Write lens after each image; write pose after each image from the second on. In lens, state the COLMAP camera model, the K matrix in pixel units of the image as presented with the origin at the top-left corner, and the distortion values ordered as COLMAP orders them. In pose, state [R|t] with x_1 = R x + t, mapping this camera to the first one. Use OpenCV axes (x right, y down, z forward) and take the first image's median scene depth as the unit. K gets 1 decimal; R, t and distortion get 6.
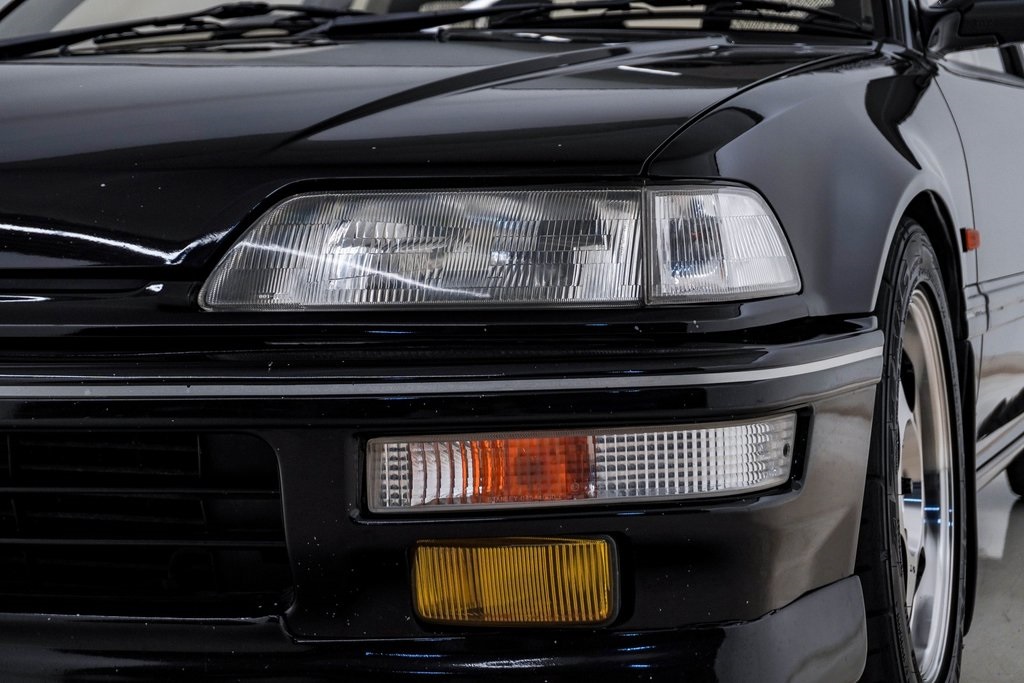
lens RADIAL K [[2206.9, 0, 515.1], [0, 2206.9, 348.5], [0, 0, 1]] dist [0.036141, 0.000000]
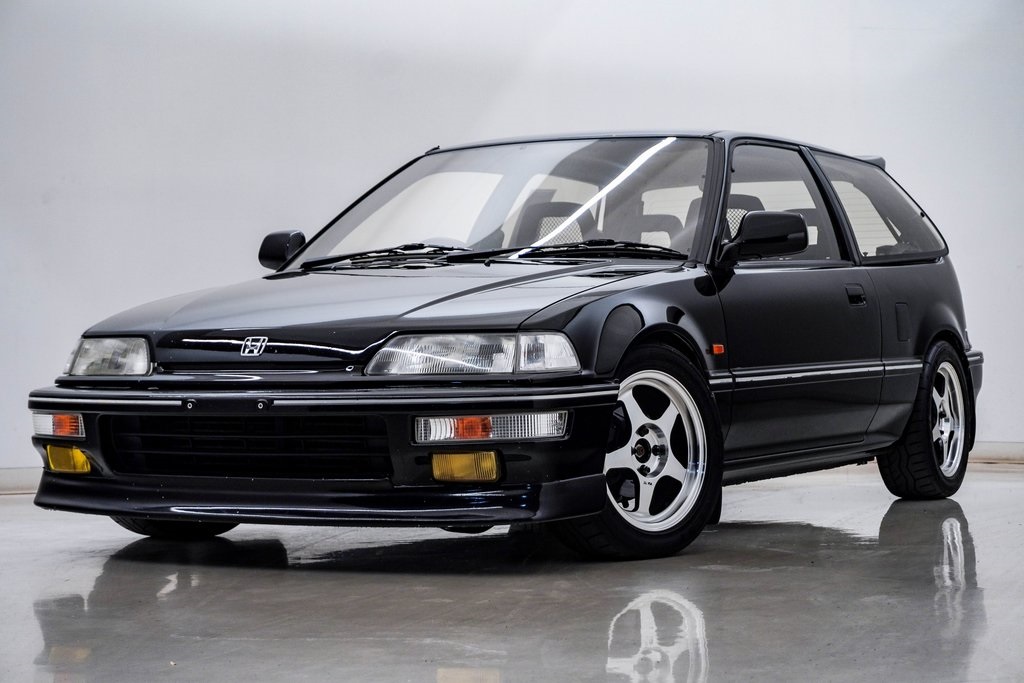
lens RADIAL K [[2206.9, 0, 505.3], [0, 2206.9, 335.3], [0, 0, 1]] dist [0.036141, 0.000000]
pose [[0.987580, -0.002573, -0.157095, 0.500942], [-0.005486, 0.998691, -0.050846, 0.077056], [0.157021, 0.051076, 0.986274, -1.856961]]
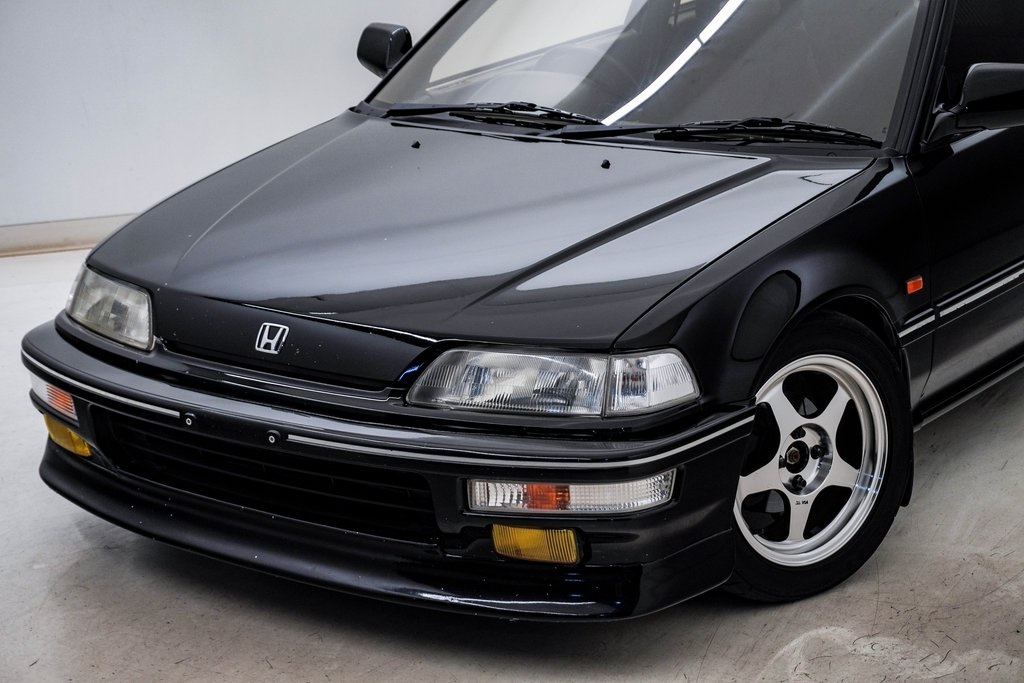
lens RADIAL K [[2206.9, 0, 514.6], [0, 2206.9, 348.9], [0, 0, 1]] dist [0.036141, 0.000000]
pose [[0.956398, 0.059911, -0.285856, 0.577324], [0.007294, 0.973531, 0.228440, -0.565709], [0.291976, -0.220565, 0.930646, -0.980456]]
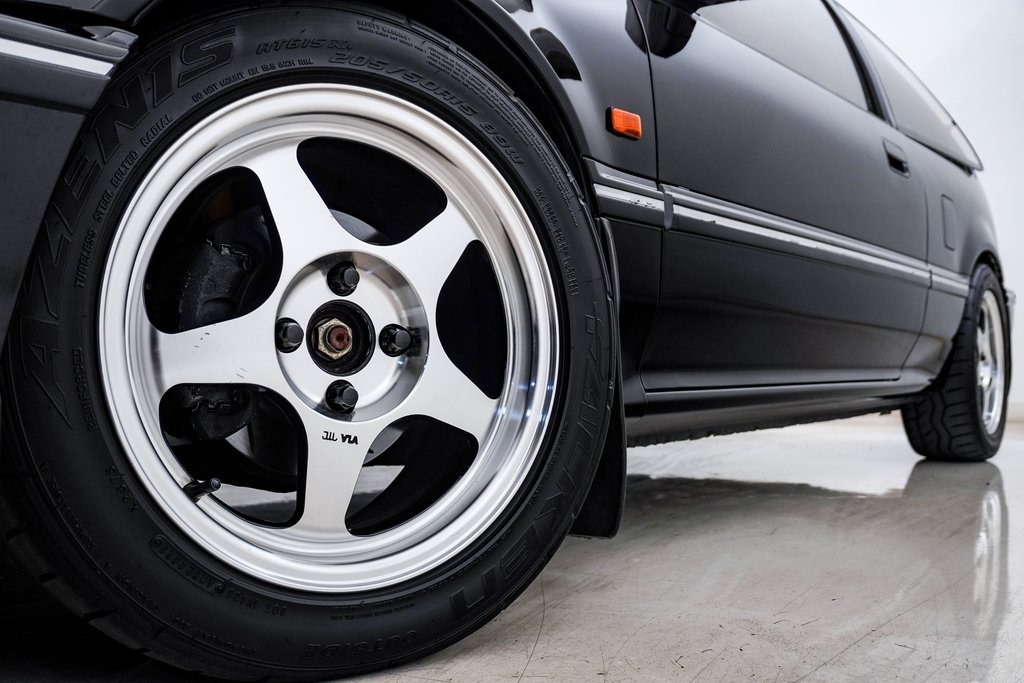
lens RADIAL K [[1005.6, 0, 508.1], [0, 1005.6, 348.5], [0, 0, 1]] dist [-0.001631, 0.000000]
pose [[0.956364, 0.019300, -0.291540, 0.412790], [-0.036659, 0.997857, -0.054198, 0.107621], [0.289869, 0.062520, 0.955022, 0.829100]]
